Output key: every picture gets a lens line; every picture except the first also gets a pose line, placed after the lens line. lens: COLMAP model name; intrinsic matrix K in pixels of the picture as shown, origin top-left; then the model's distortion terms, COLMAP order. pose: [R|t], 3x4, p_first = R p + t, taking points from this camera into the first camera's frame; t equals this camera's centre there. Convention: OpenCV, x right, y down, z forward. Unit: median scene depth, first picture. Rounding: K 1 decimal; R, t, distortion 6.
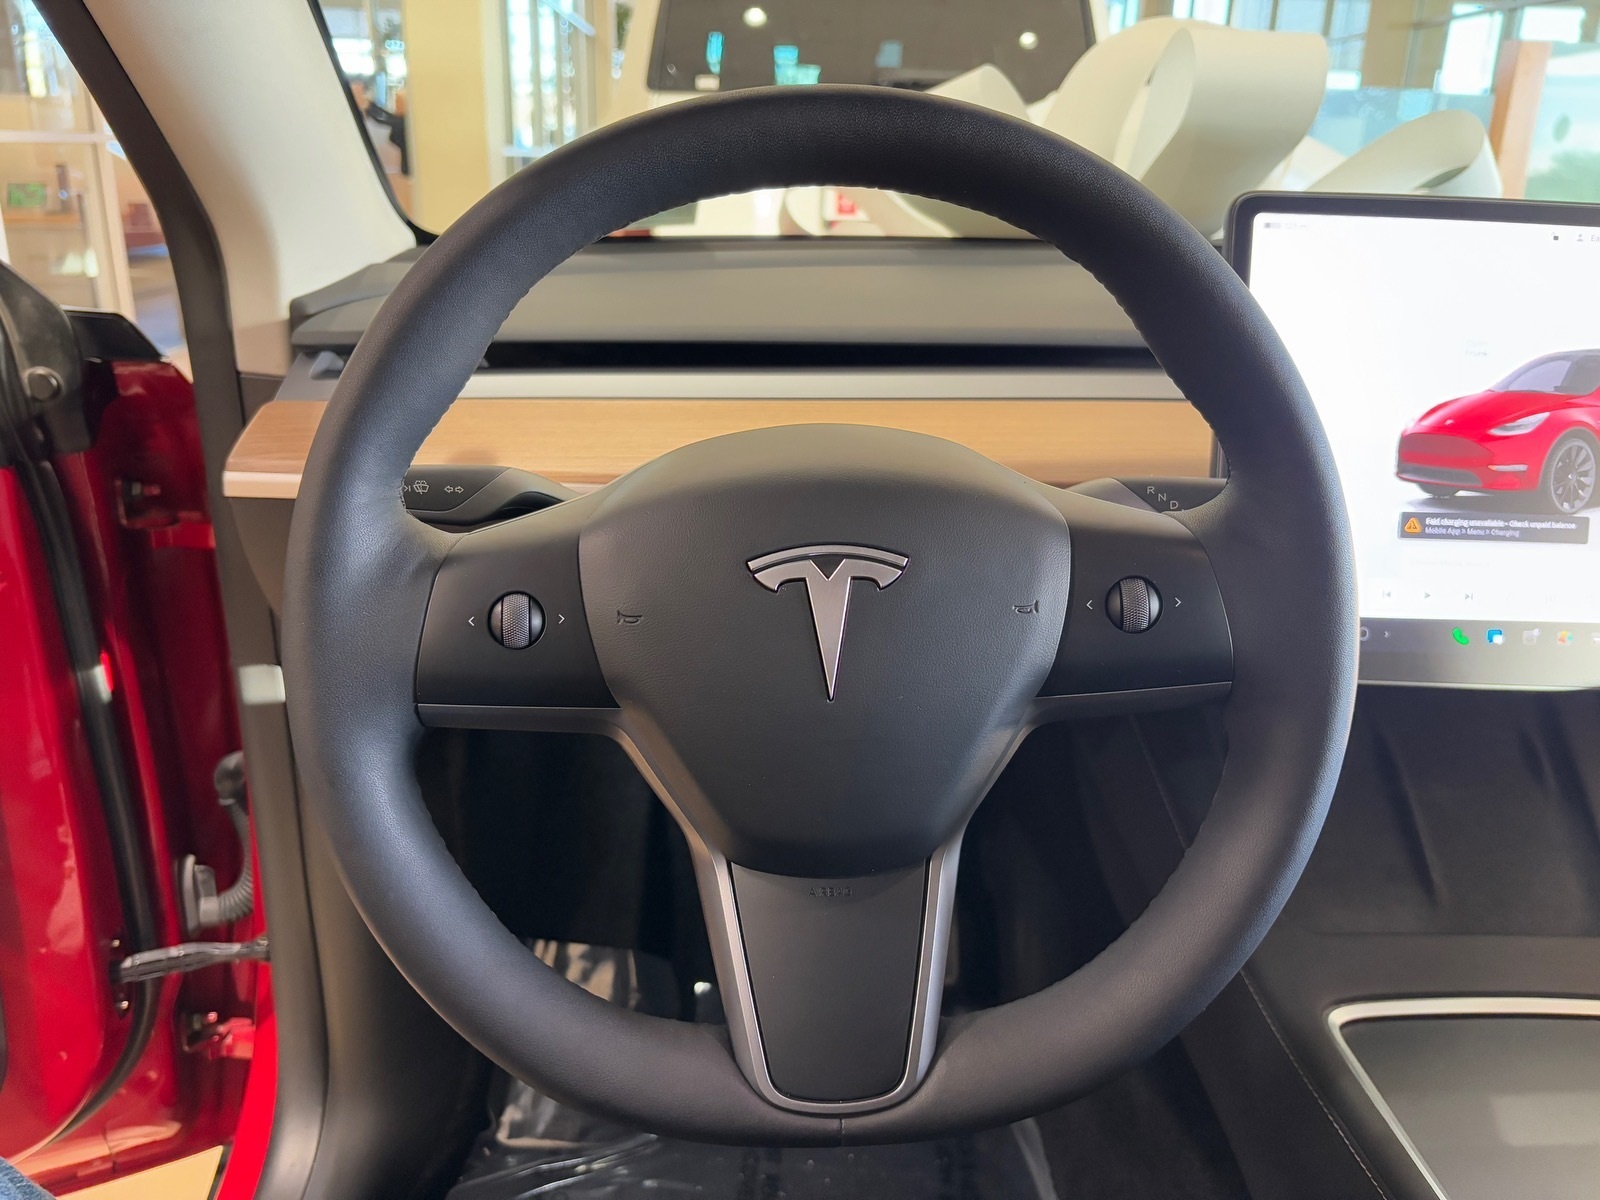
lens RADIAL K [[1214.4, 0, 798.6], [0, 1214.4, 592.5], [0, 0, 1]] dist [0.022830, -0.027021]
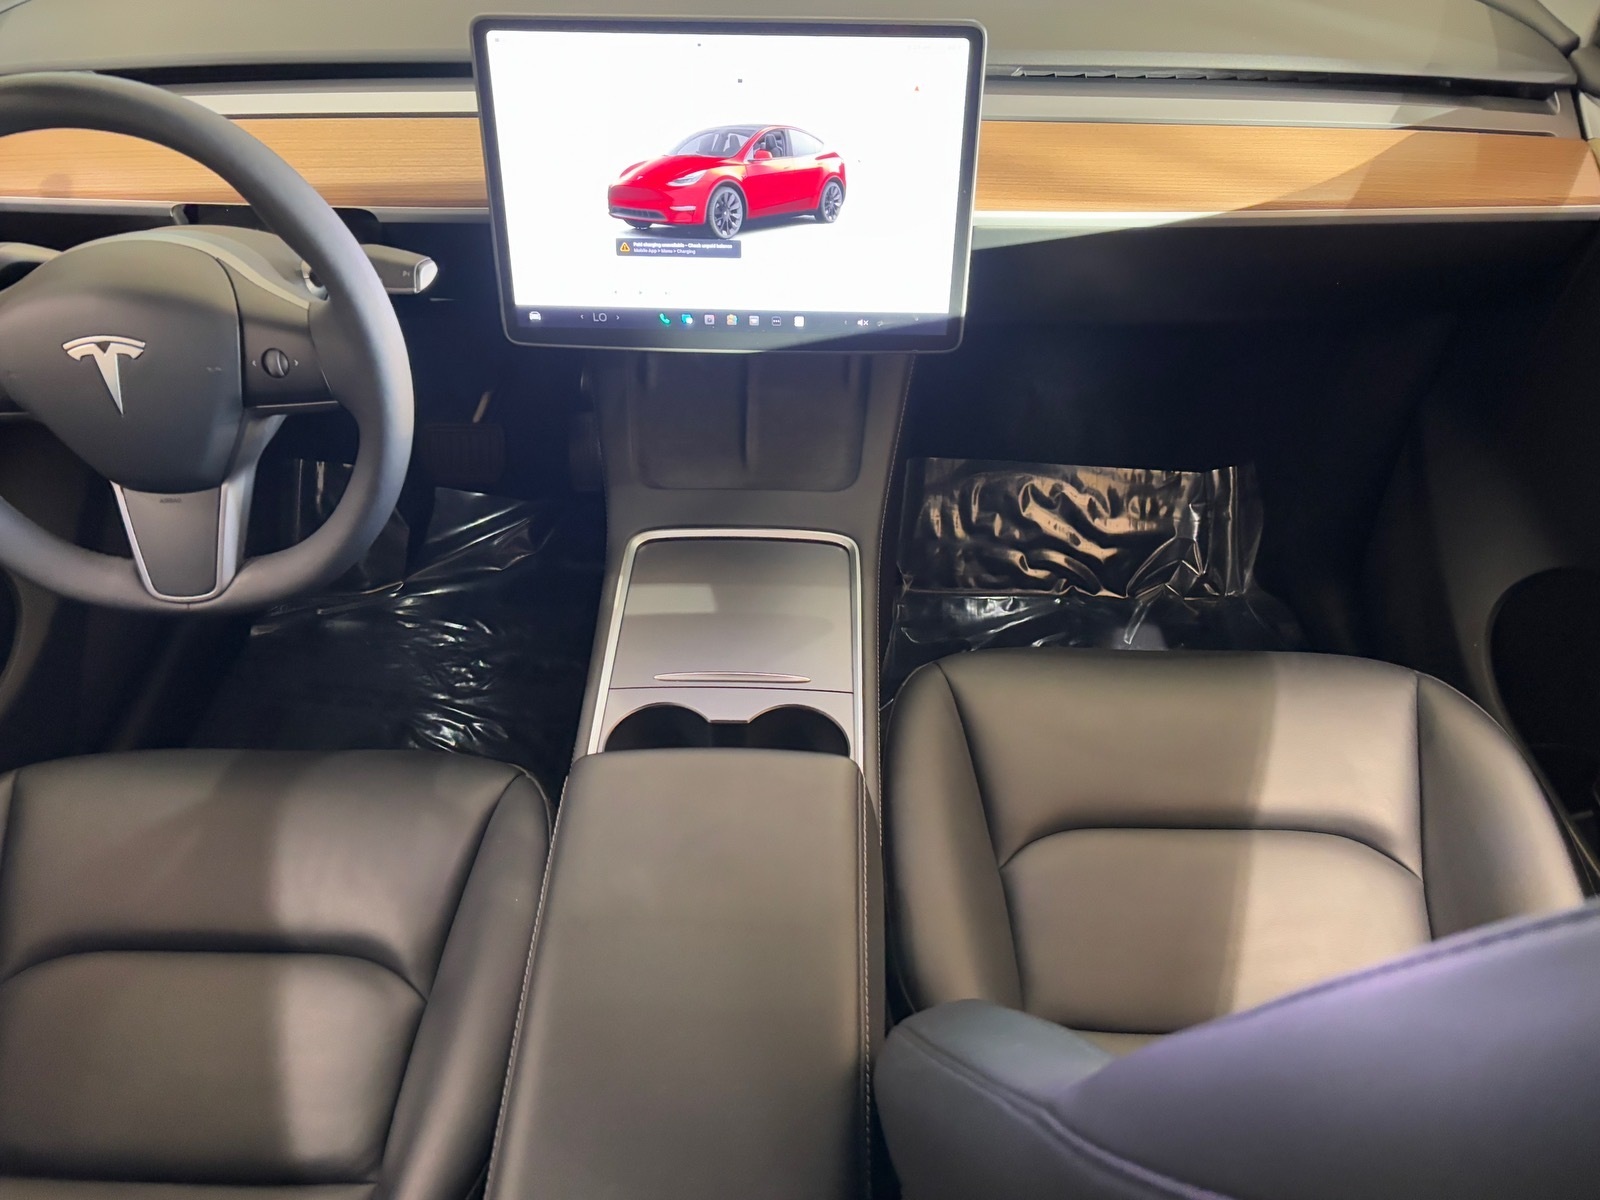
lens RADIAL K [[1214.4, 0, 797.0], [0, 1214.4, 609.1], [0, 0, 1]] dist [0.022830, -0.027021]
pose [[0.998348, 0.010602, -0.056476, 1.141165], [0.015355, 0.897875, 0.439982, -0.446728], [0.055373, -0.440122, 0.896229, -0.796827]]
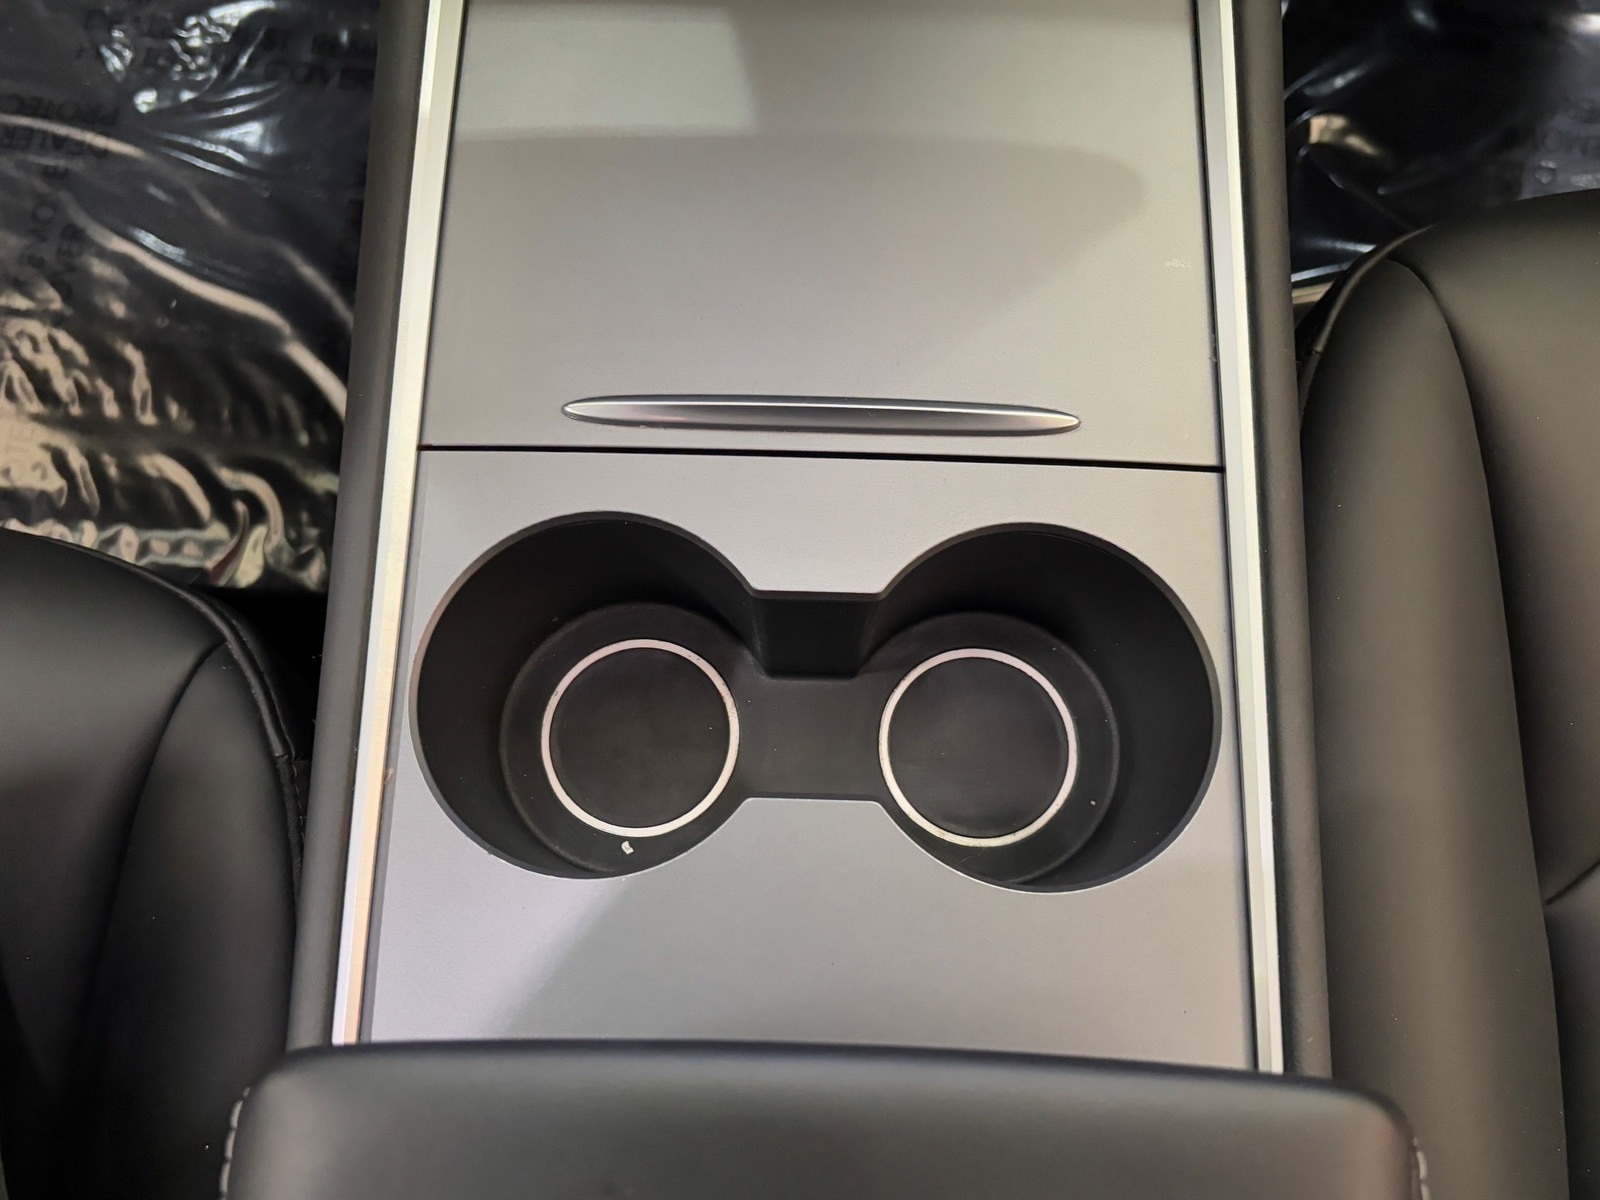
lens RADIAL K [[1468.7, 0, 797.0], [0, 1468.7, 609.7], [0, 0, 1]] dist [-0.008540, 0.000000]
pose [[0.998145, 0.045907, -0.039986, 0.920363], [0.009117, 0.536686, 0.843733, 0.019902], [0.060193, -0.842533, 0.535272, 0.616920]]
